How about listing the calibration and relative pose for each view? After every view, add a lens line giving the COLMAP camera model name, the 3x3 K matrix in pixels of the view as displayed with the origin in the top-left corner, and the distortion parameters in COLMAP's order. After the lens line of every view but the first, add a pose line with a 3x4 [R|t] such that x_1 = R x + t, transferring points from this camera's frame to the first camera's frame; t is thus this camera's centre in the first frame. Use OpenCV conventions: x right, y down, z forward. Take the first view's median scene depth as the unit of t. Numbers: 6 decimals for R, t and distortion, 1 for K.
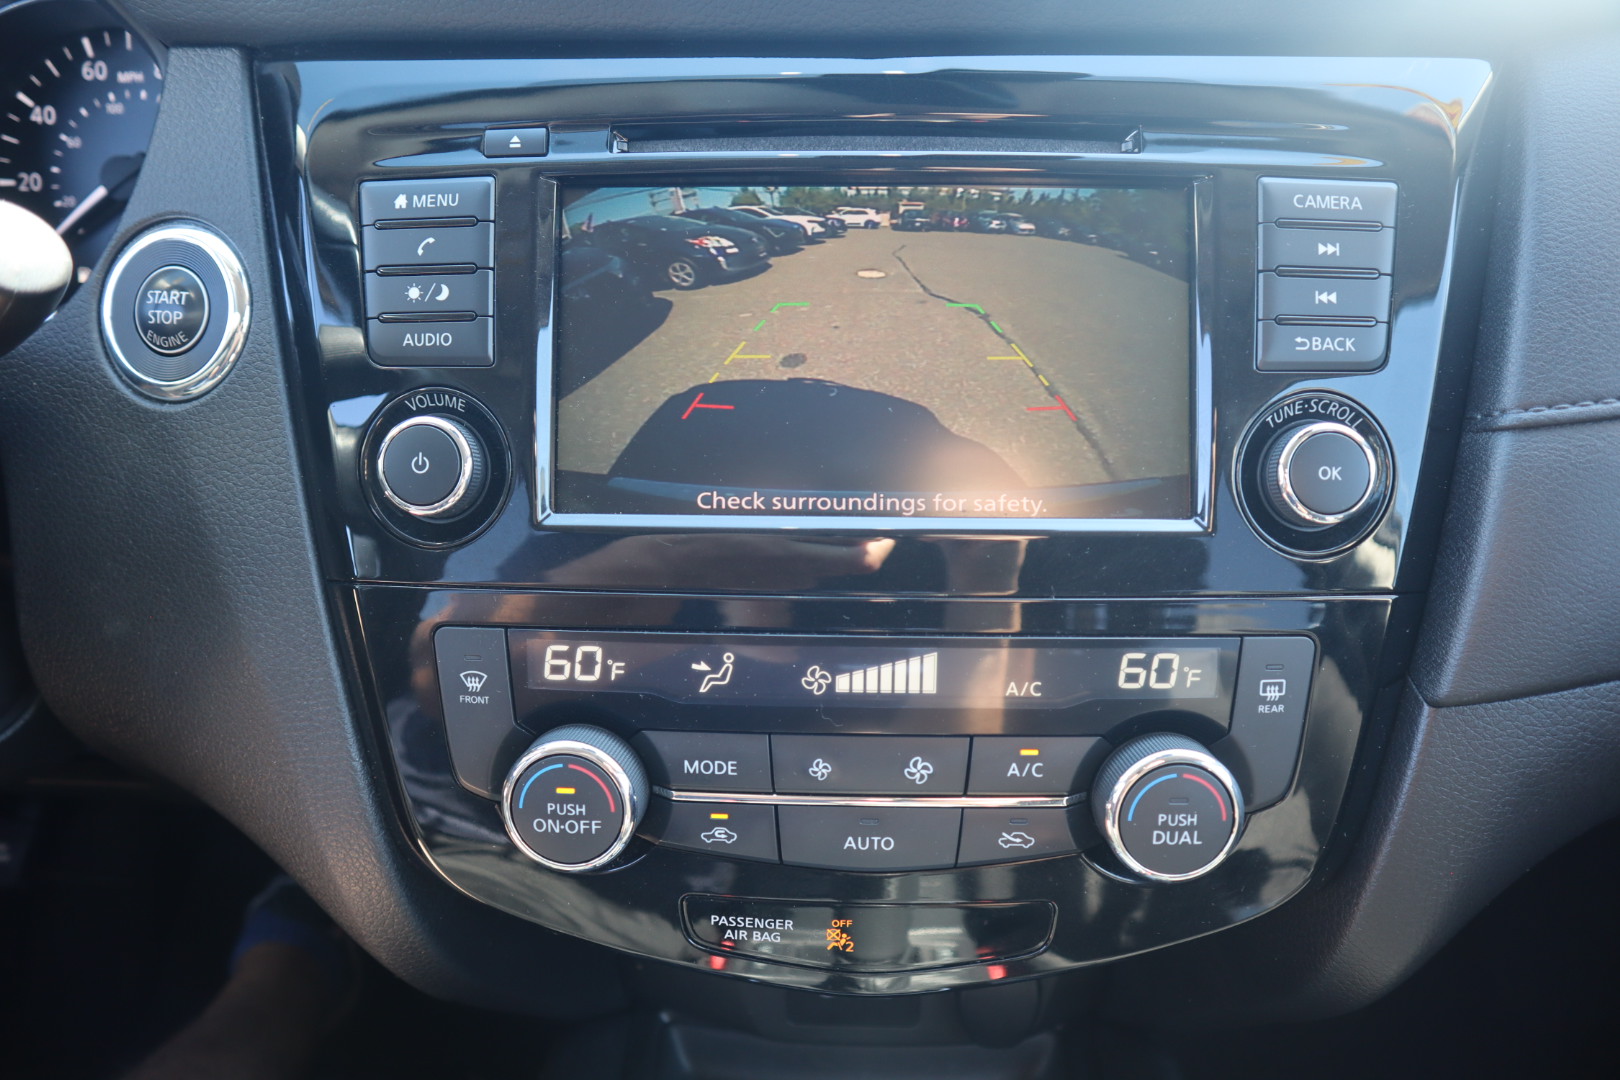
lens RADIAL K [[1148.9, 0, 808.6], [0, 1148.9, 533.0], [0, 0, 1]] dist [-0.112706, 0.072681]
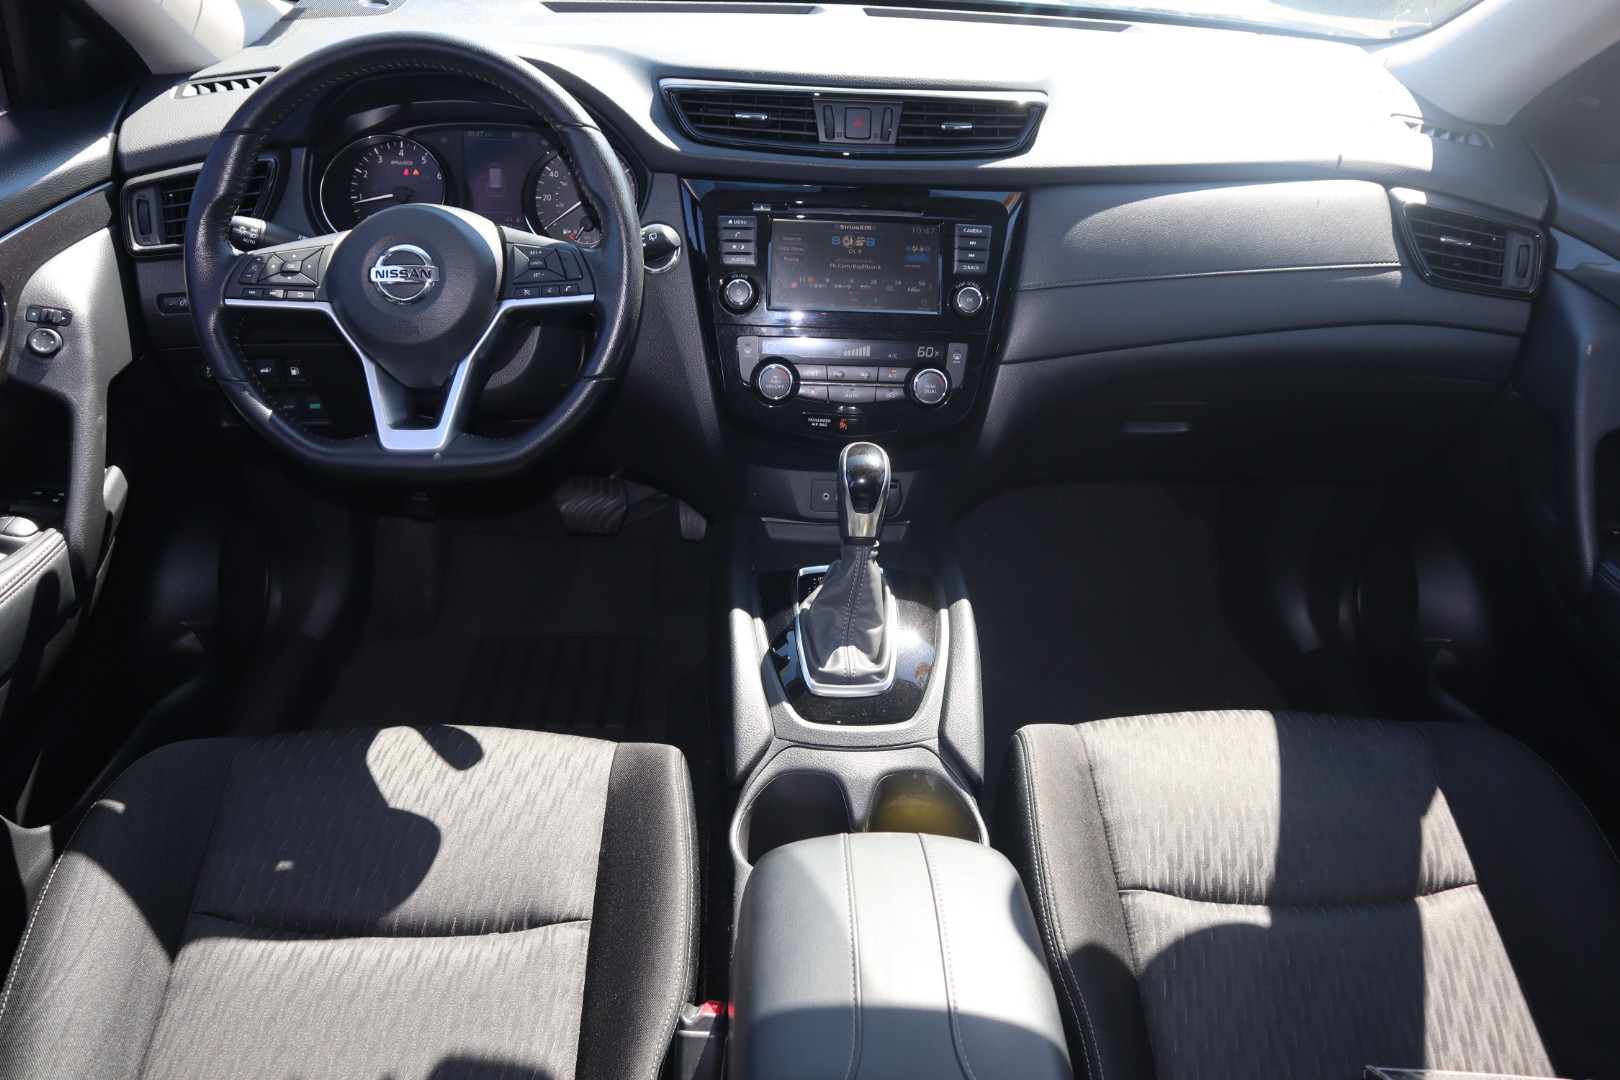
lens RADIAL K [[1148.9, 0, 819.8], [0, 1148.9, 531.2], [0, 0, 1]] dist [-0.112706, 0.072681]
pose [[0.996885, 0.012596, 0.077859, -0.343889], [-0.016513, 0.998619, 0.049874, 0.530359], [-0.077123, -0.051005, 0.995716, -2.811336]]
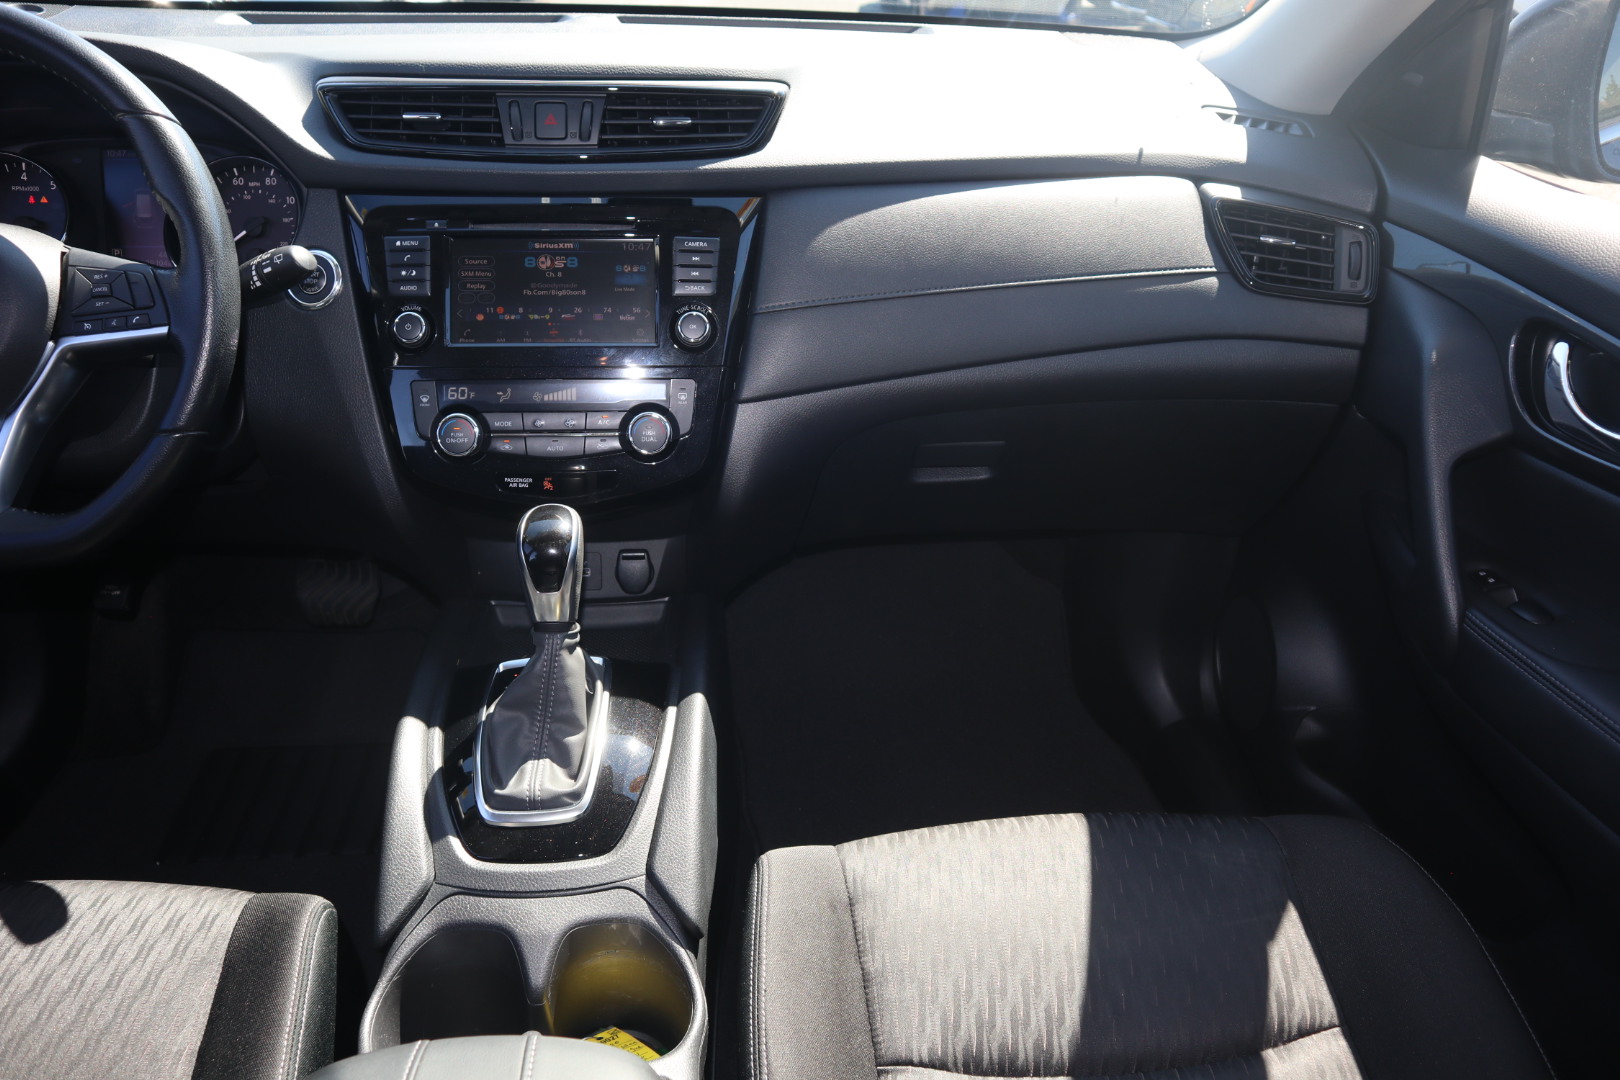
lens RADIAL K [[1148.9, 0, 814.3], [0, 1148.9, 528.2], [0, 0, 1]] dist [-0.112706, 0.072681]
pose [[0.990310, -0.019636, 0.137481, 0.319324], [0.022123, 0.999618, -0.016581, 0.554219], [-0.137103, 0.019462, 0.990366, -2.169120]]
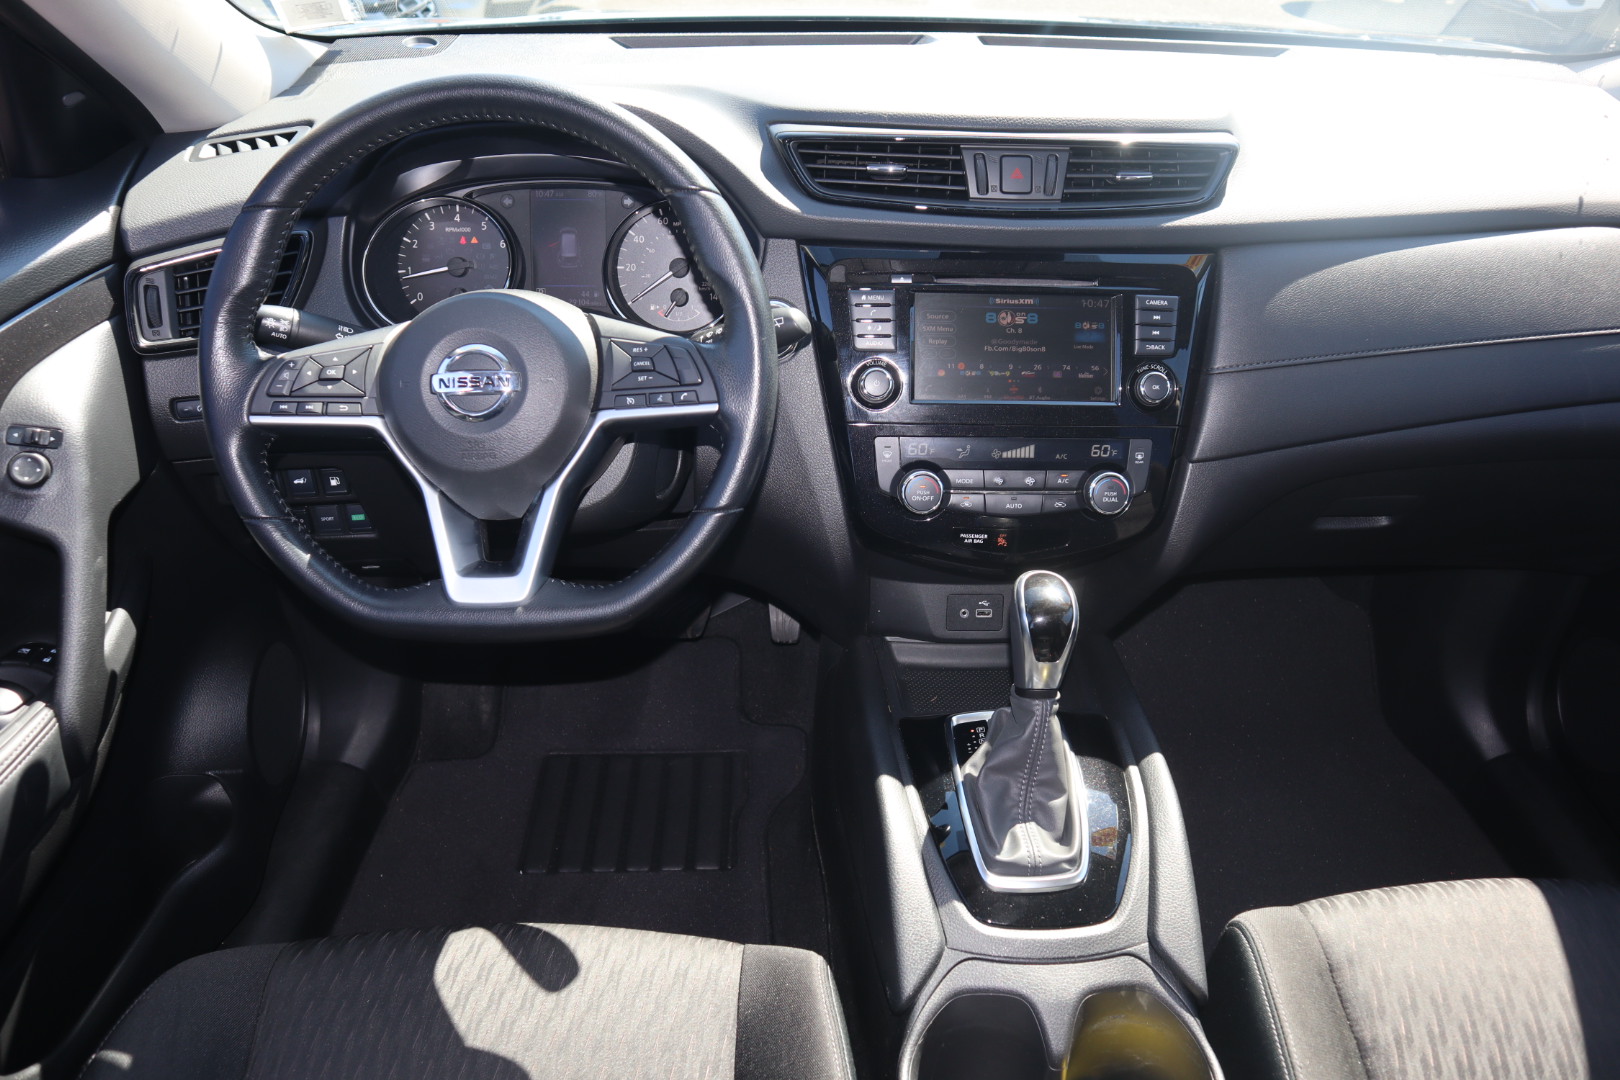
lens RADIAL K [[1148.9, 0, 822.3], [0, 1148.9, 531.8], [0, 0, 1]] dist [-0.112706, 0.072681]
pose [[0.998423, -0.004254, 0.055982, -0.641839], [0.002824, 0.999668, 0.025609, 0.260064], [-0.056072, -0.025411, 0.998103, -2.093335]]
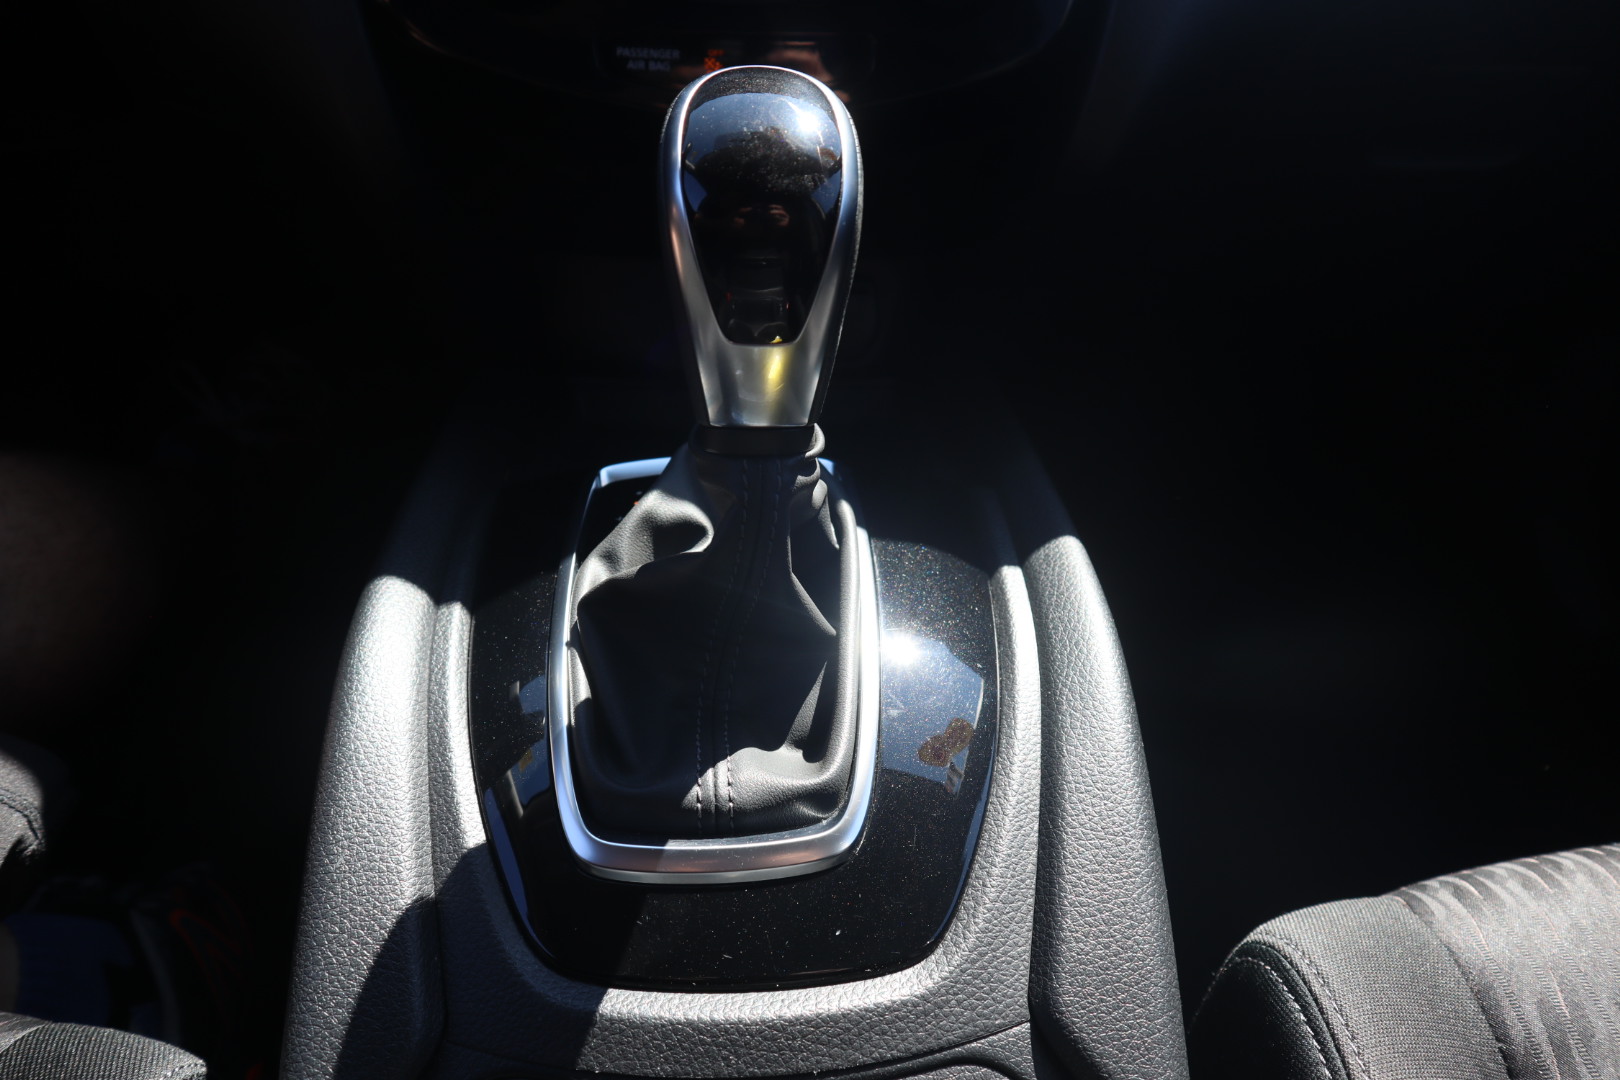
lens RADIAL K [[1148.9, 0, 811.5], [0, 1148.9, 513.4], [0, 0, 1]] dist [-0.112706, 0.072681]
pose [[0.995474, -0.010873, 0.094414, 0.010535], [0.004044, 0.997381, 0.072220, 0.810895], [-0.094952, -0.071511, 0.992910, -0.379182]]
